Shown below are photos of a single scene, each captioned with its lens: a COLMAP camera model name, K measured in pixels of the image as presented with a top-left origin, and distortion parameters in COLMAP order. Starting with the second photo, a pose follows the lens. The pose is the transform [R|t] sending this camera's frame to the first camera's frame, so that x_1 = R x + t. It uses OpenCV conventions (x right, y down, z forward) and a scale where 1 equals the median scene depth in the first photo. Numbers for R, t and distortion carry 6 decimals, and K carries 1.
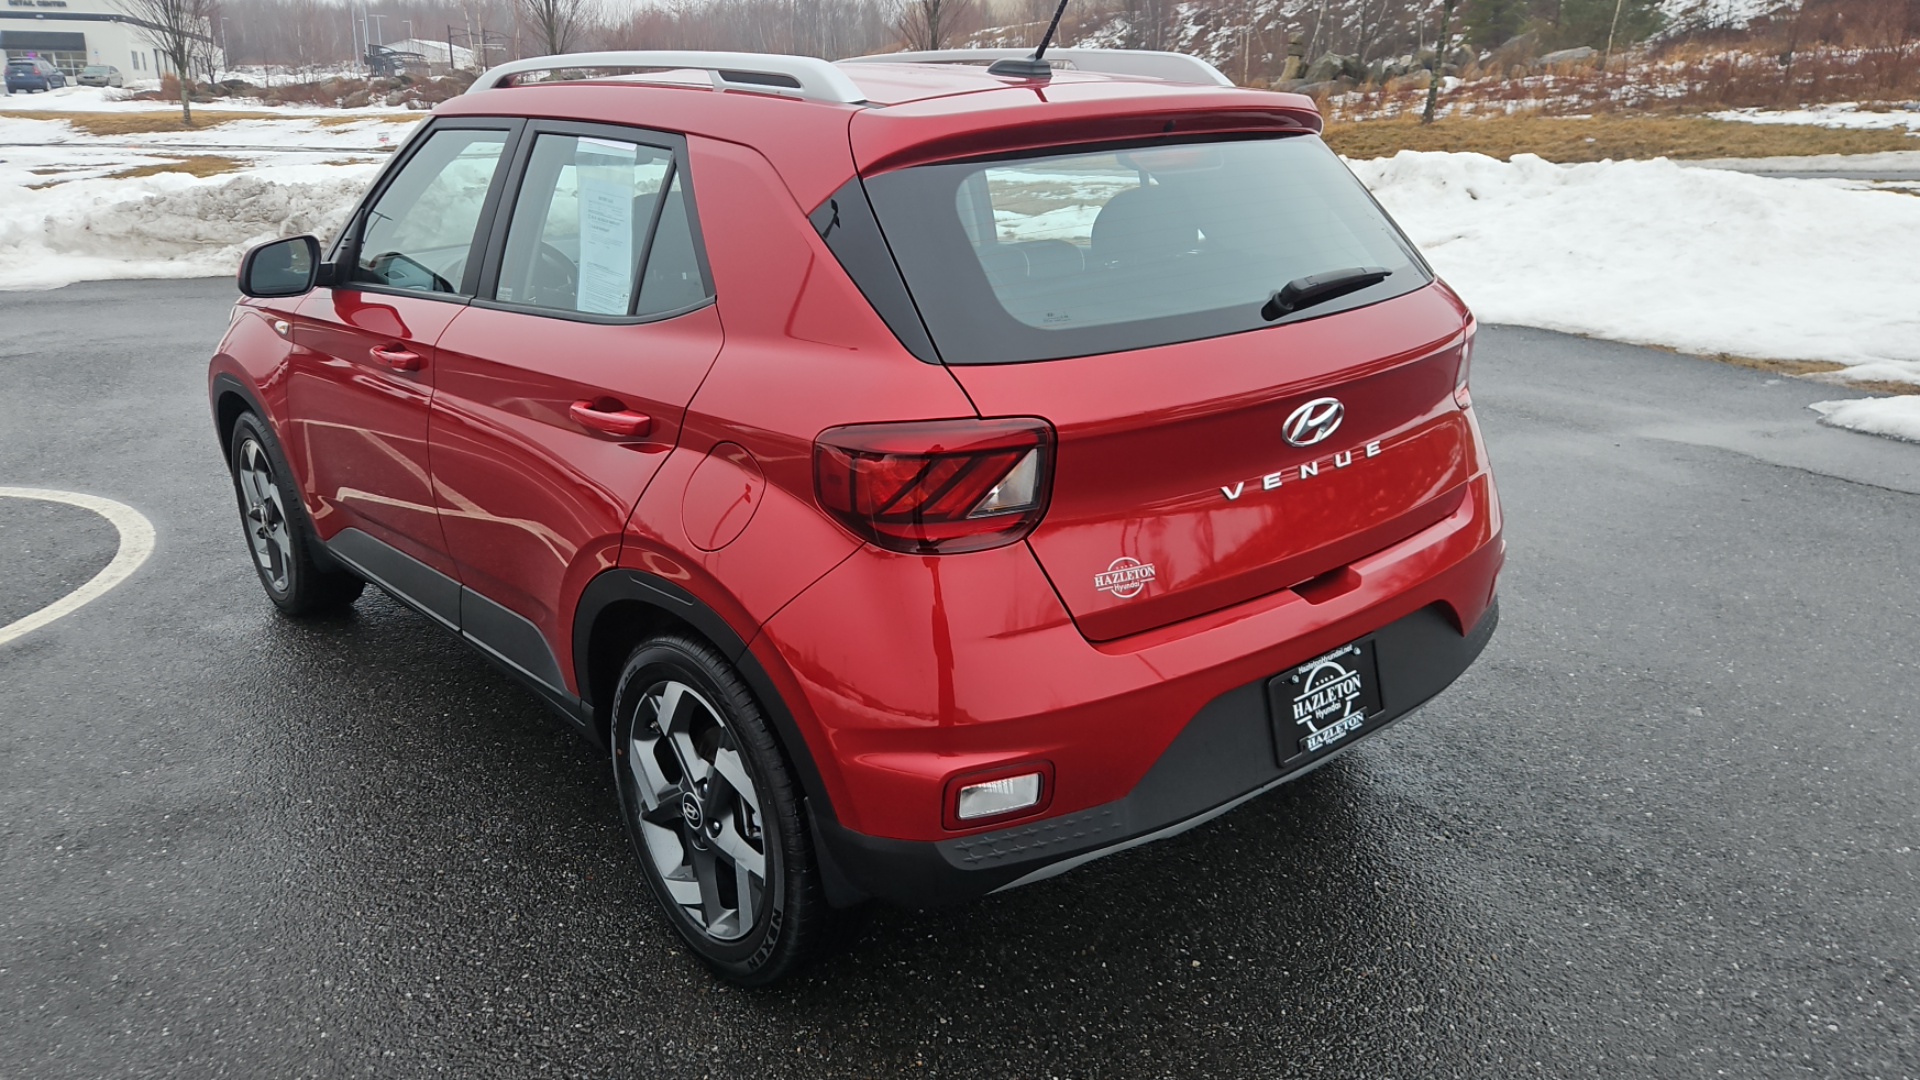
lens RADIAL K [[1438.0, 0, 945.7], [0, 1438.0, 524.7], [0, 0, 1]] dist [0.061878, -0.029264]
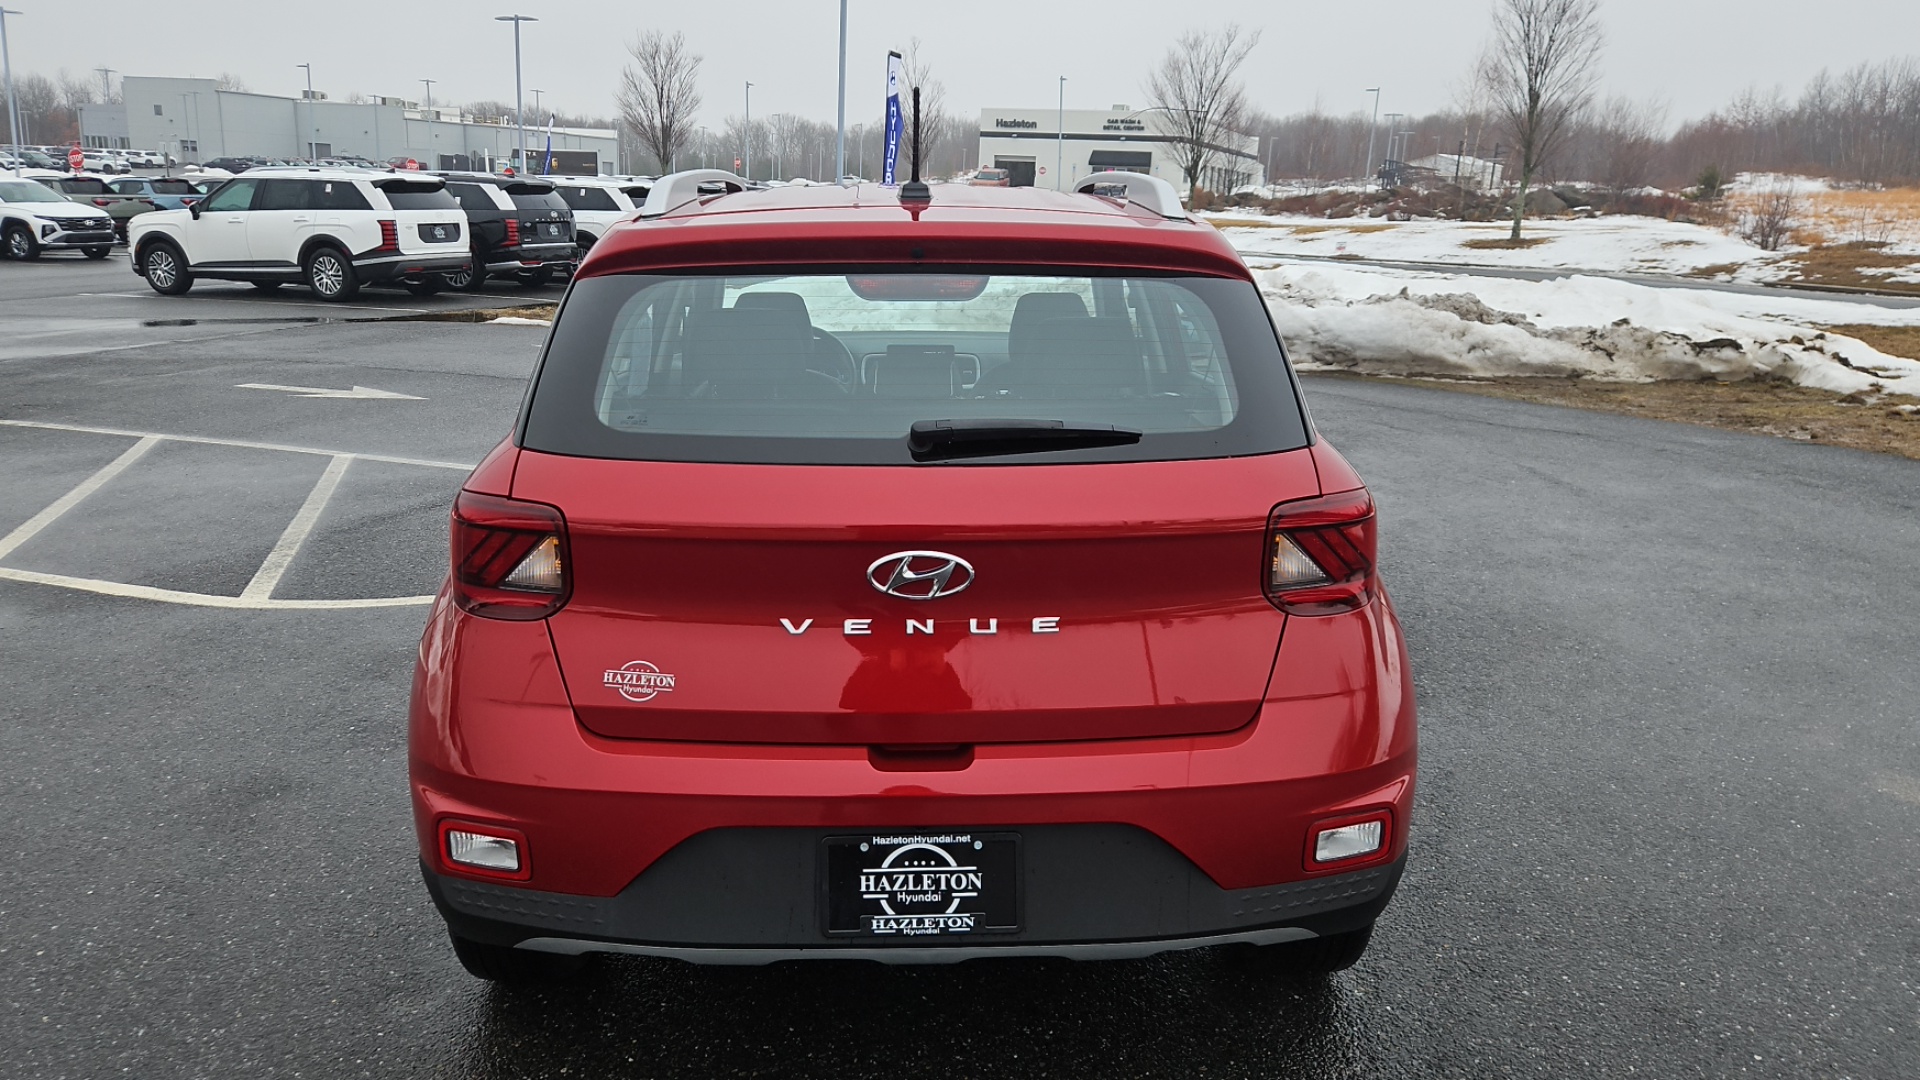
lens RADIAL K [[1438.0, 0, 954.8], [0, 1438.0, 529.9], [0, 0, 1]] dist [0.061878, -0.029264]
pose [[0.781079, 0.165838, -0.602008, 0.779169], [-0.206805, 0.978382, 0.001200, -0.100042], [0.589192, 0.123561, 0.798489, 0.268541]]
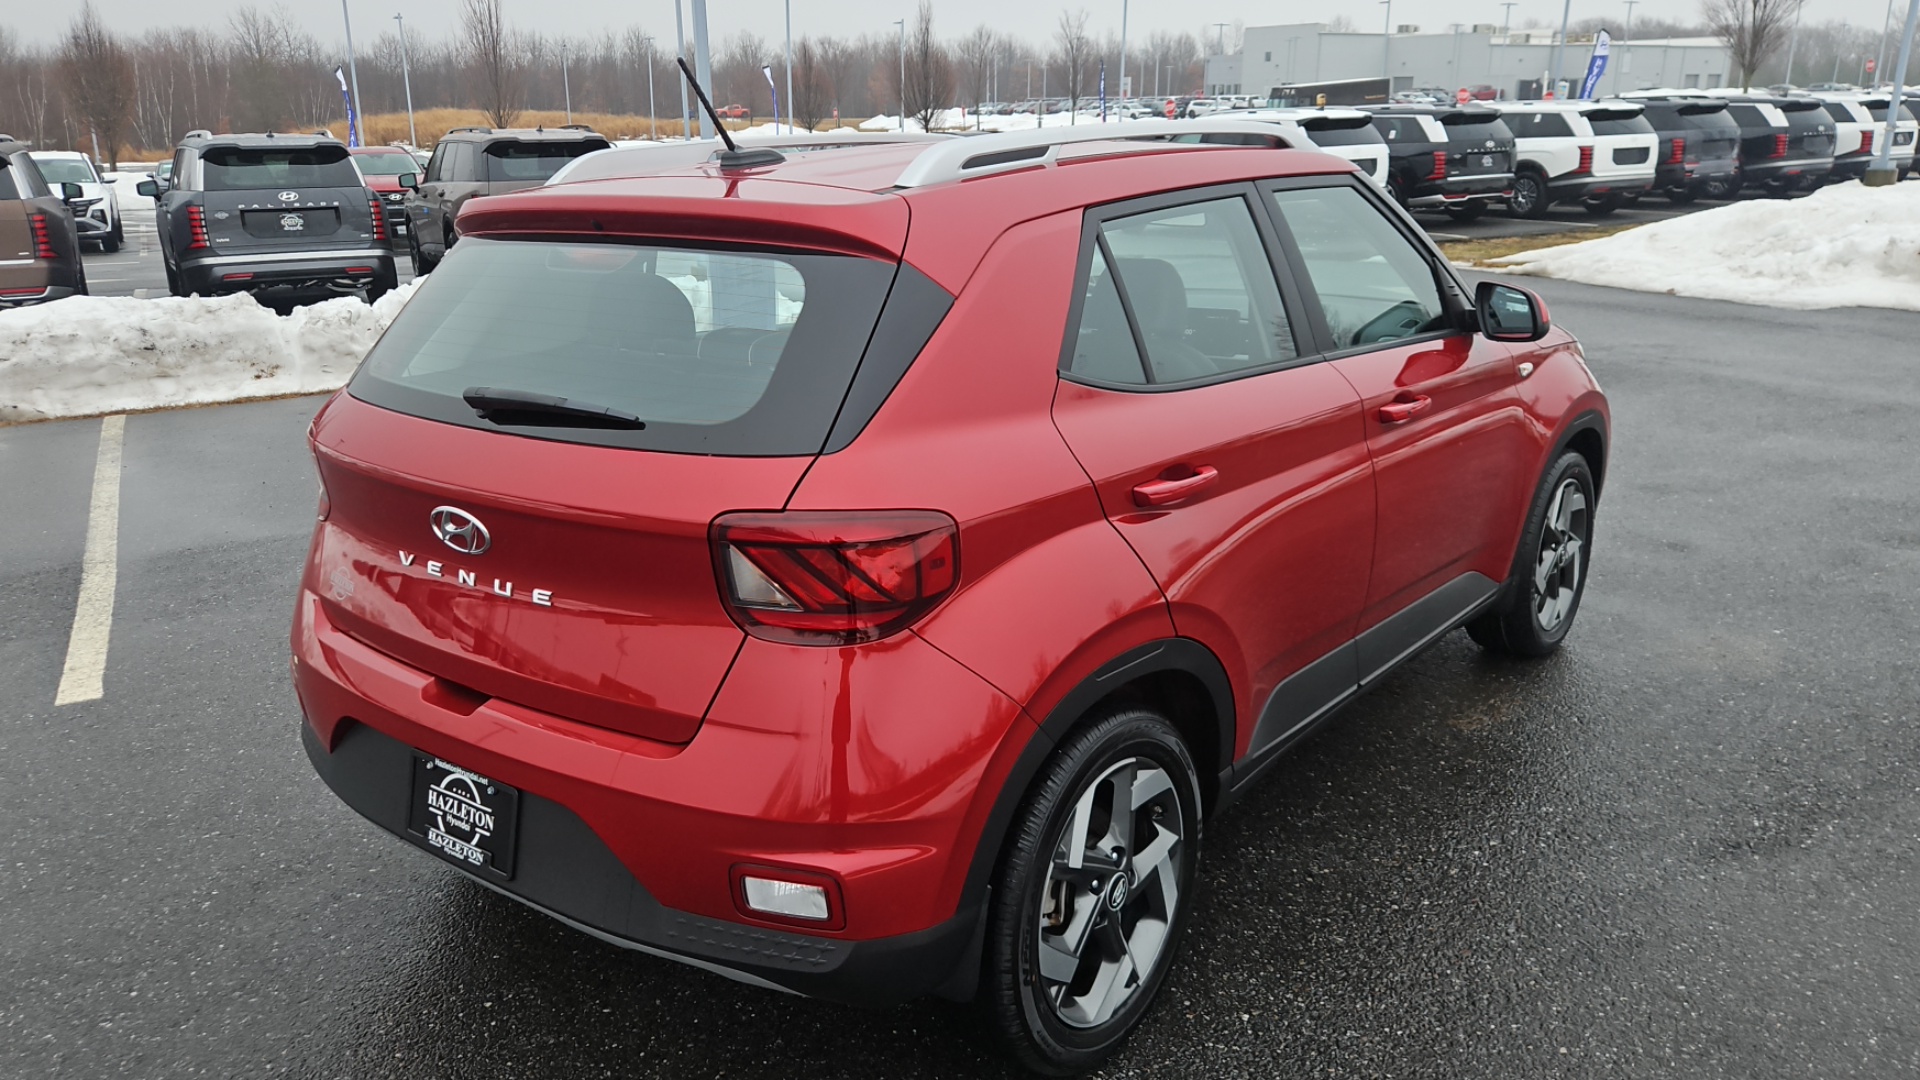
lens RADIAL K [[1438.0, 0, 944.2], [0, 1438.0, 524.7], [0, 0, 1]] dist [0.061878, -0.029264]
pose [[0.188159, 0.270699, -0.944097, 1.194459], [-0.269215, 0.938663, 0.215487, -0.360439], [0.944521, 0.213619, 0.249494, 1.017282]]
